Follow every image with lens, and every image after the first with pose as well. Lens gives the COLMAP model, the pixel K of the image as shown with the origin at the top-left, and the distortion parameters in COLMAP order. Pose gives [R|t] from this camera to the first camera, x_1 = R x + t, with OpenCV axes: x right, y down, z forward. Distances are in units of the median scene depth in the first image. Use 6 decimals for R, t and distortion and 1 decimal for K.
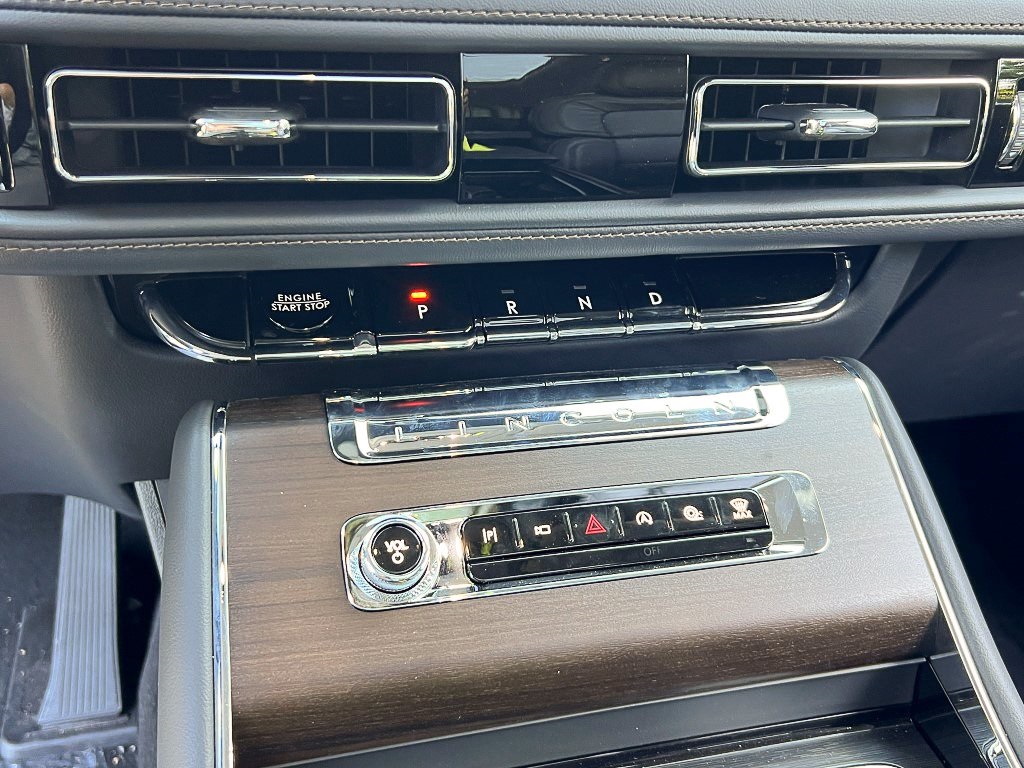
lens RADIAL K [[991.5, 0, 512.0], [0, 991.5, 384.0], [0, 0, 1]] dist [-0.007502, -0.004525]
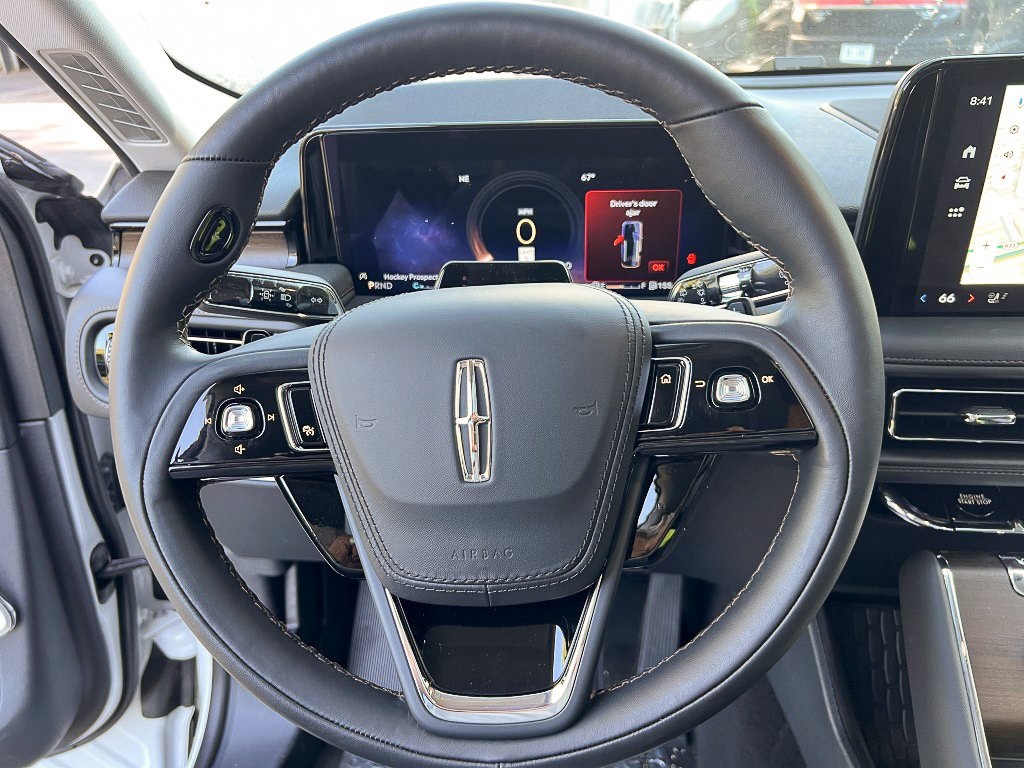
lens RADIAL K [[774.5, 0, 512.0], [0, 774.5, 384.0], [0, 0, 1]] dist [-0.003515, -0.002888]
pose [[0.931224, 0.045076, -0.361648, -0.528904], [-0.097772, 0.986845, -0.128756, -0.027855], [0.351087, 0.155260, 0.923381, -0.677346]]
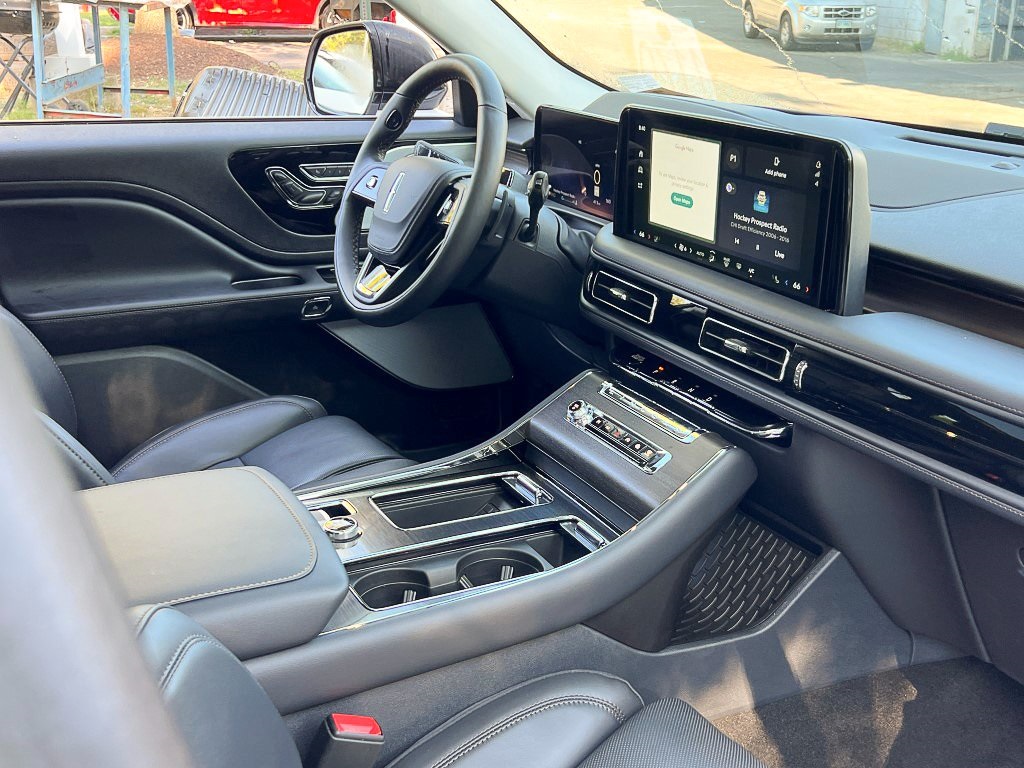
lens RADIAL K [[1151.6, 0, 512.0], [0, 1151.6, 384.0], [0, 0, 1]] dist [0.000450, -0.005465]
pose [[0.230241, 0.248162, -0.940959, 3.314721], [-0.532306, 0.841571, 0.091701, -0.140291], [0.814641, 0.479765, 0.325862, -0.494369]]
